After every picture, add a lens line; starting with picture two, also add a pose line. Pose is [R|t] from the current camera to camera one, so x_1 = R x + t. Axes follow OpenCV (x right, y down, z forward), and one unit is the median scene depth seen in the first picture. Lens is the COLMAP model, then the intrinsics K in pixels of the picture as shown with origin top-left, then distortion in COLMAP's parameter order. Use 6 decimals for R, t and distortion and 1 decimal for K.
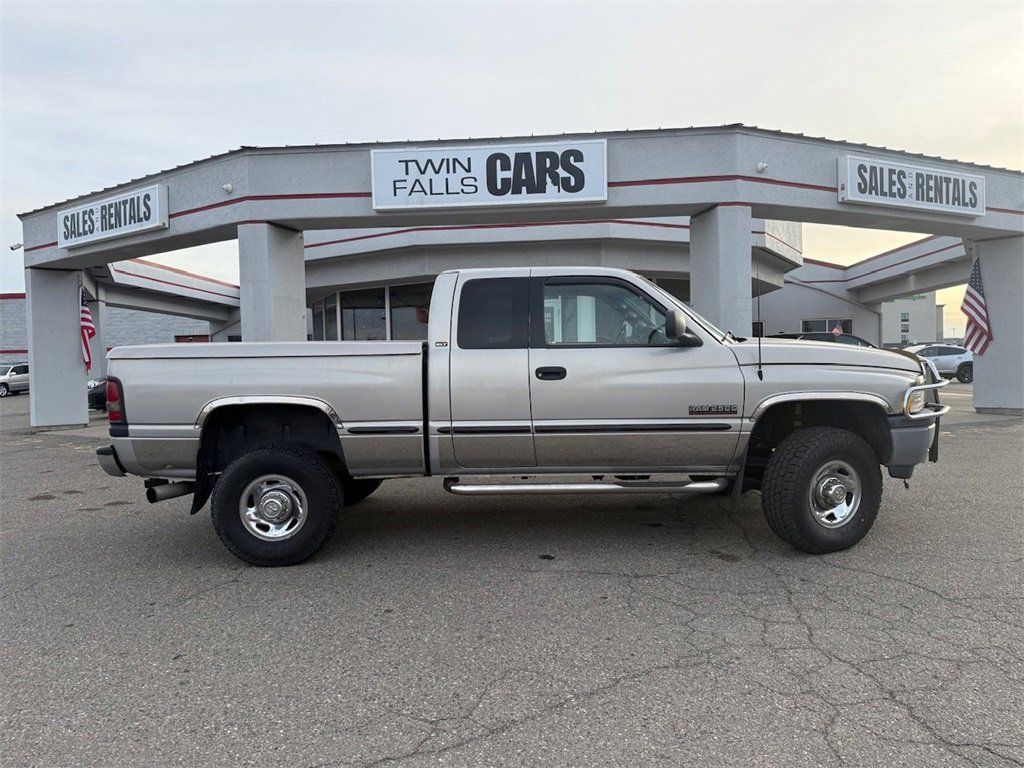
lens RADIAL K [[737.6, 0, 509.1], [0, 737.6, 423.9], [0, 0, 1]] dist [0.069164, -0.050696]
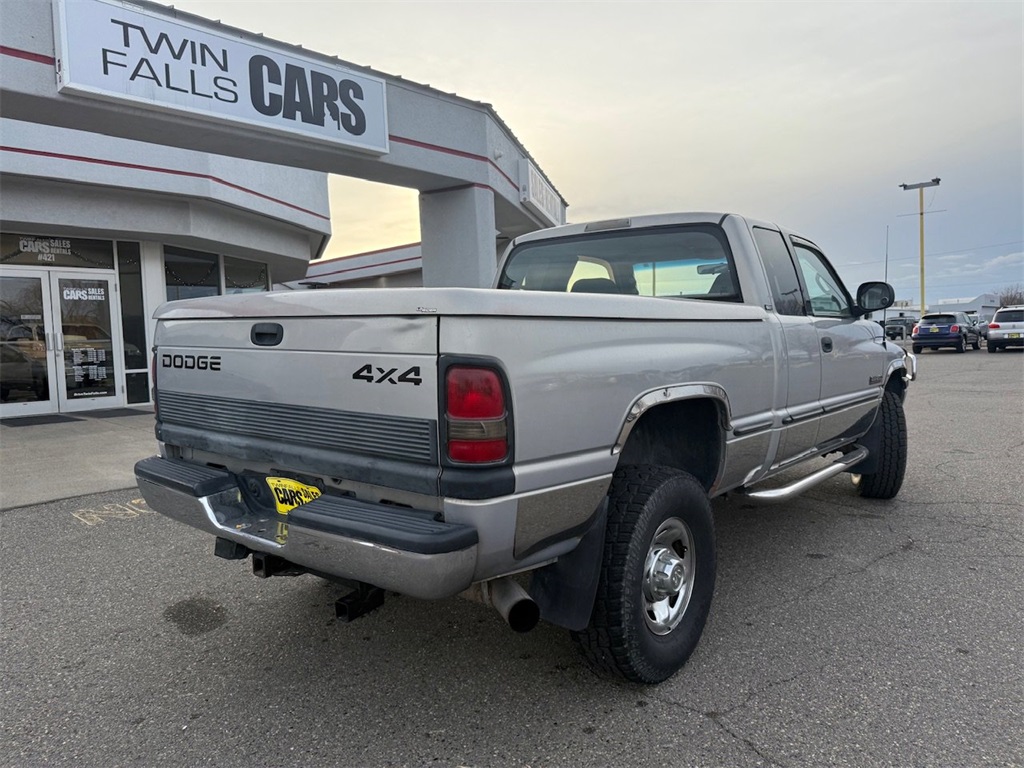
lens RADIAL K [[739.3, 0, 509.4], [0, 739.3, 387.7], [0, 0, 1]] dist [0.048405, -0.056887]
pose [[0.612913, -0.047299, 0.788734, -0.454514], [0.079778, 0.996810, -0.002217, -0.023411], [-0.786113, 0.064283, 0.614731, 0.388476]]
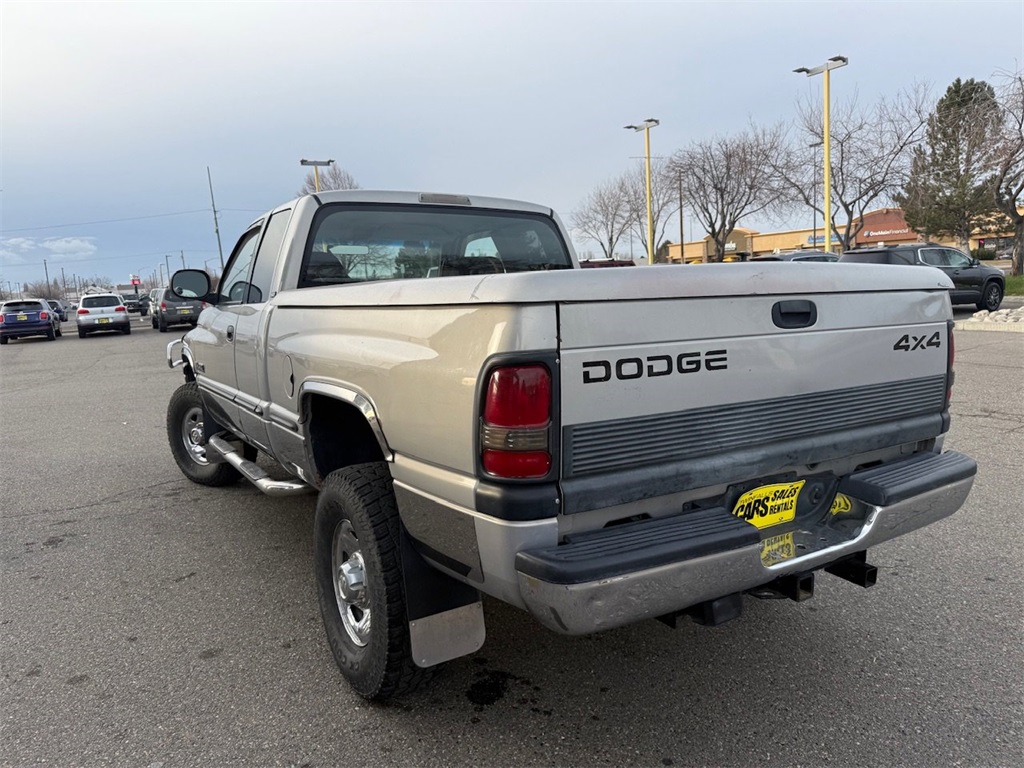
lens RADIAL K [[739.3, 0, 509.4], [0, 739.3, 387.7], [0, 0, 1]] dist [0.048405, -0.056887]
pose [[-0.550658, -0.066027, 0.832115, -0.436212], [0.132363, 0.977347, 0.165144, -0.078991], [-0.824169, 0.201079, -0.529445, 0.830899]]
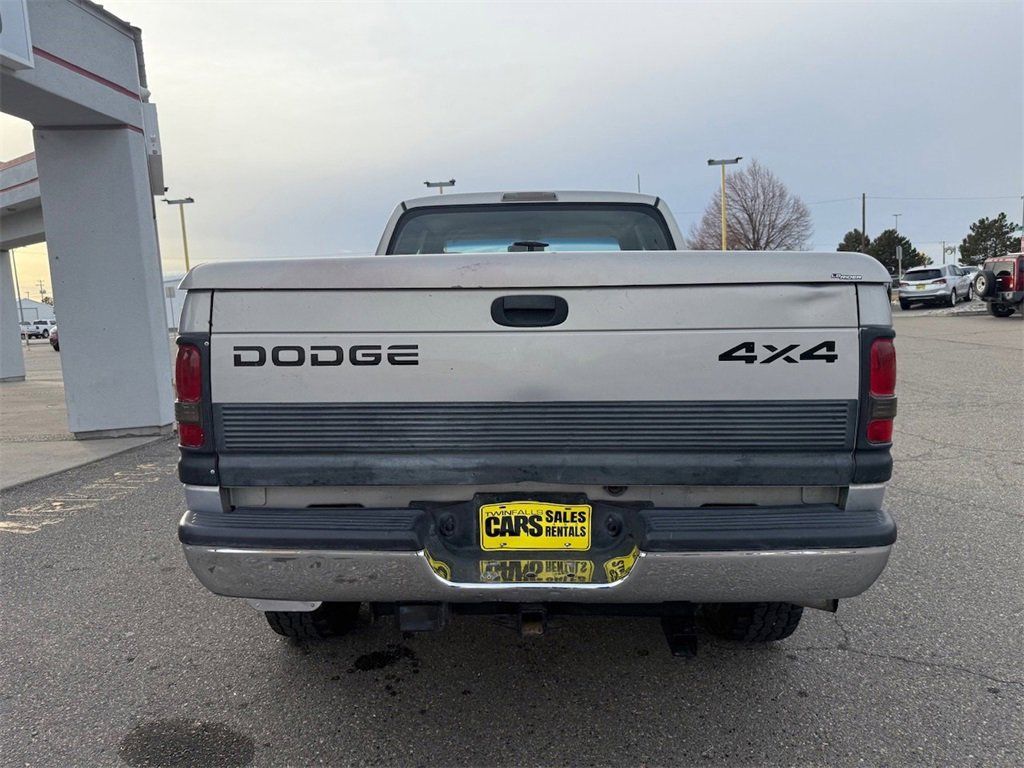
lens RADIAL K [[718.3, 0, 512.0], [0, 718.3, 384.0], [0, 0, 1]] dist [0.132348, -0.165274]
pose [[-0.007047, -0.089463, 0.995965, -0.490335], [0.123373, 0.988303, 0.089648, -0.049578], [-0.992335, 0.123507, 0.004072, 0.636269]]
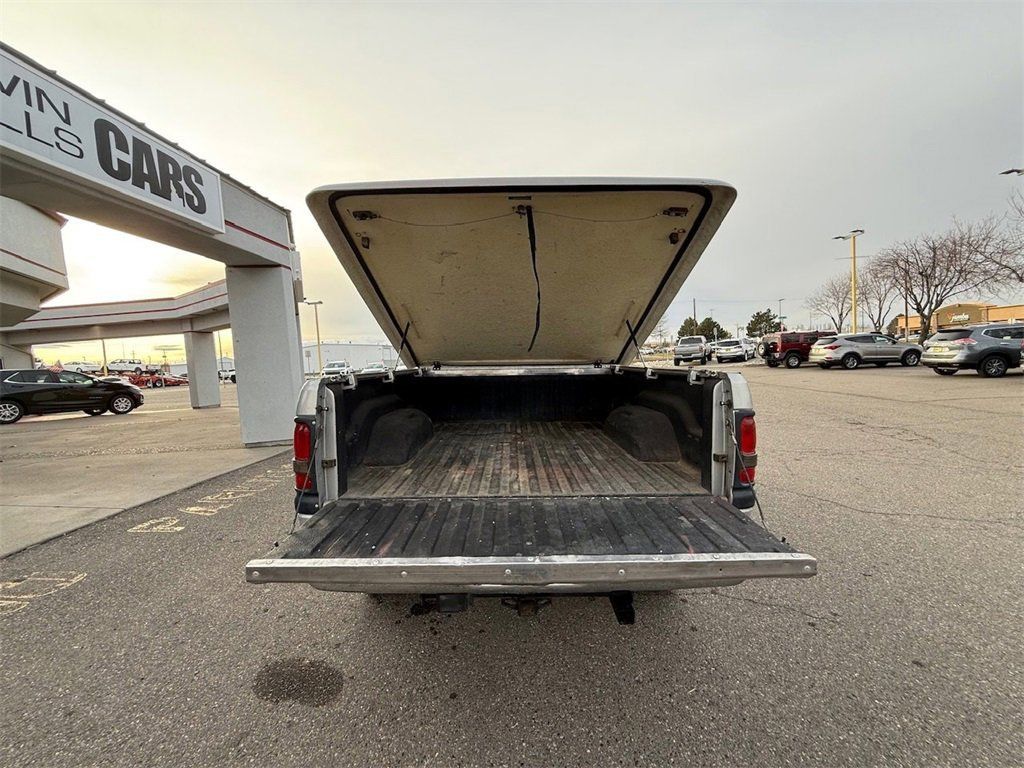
lens RADIAL K [[415.0, 0, 511.3], [0, 415.0, 381.2], [0, 0, 1]] dist [0.008877, -0.000219]
pose [[-0.033867, -0.033571, 0.998862, -0.466034], [0.128150, 0.991040, 0.037653, -0.065836], [-0.991176, 0.129280, -0.029261, 0.639432]]
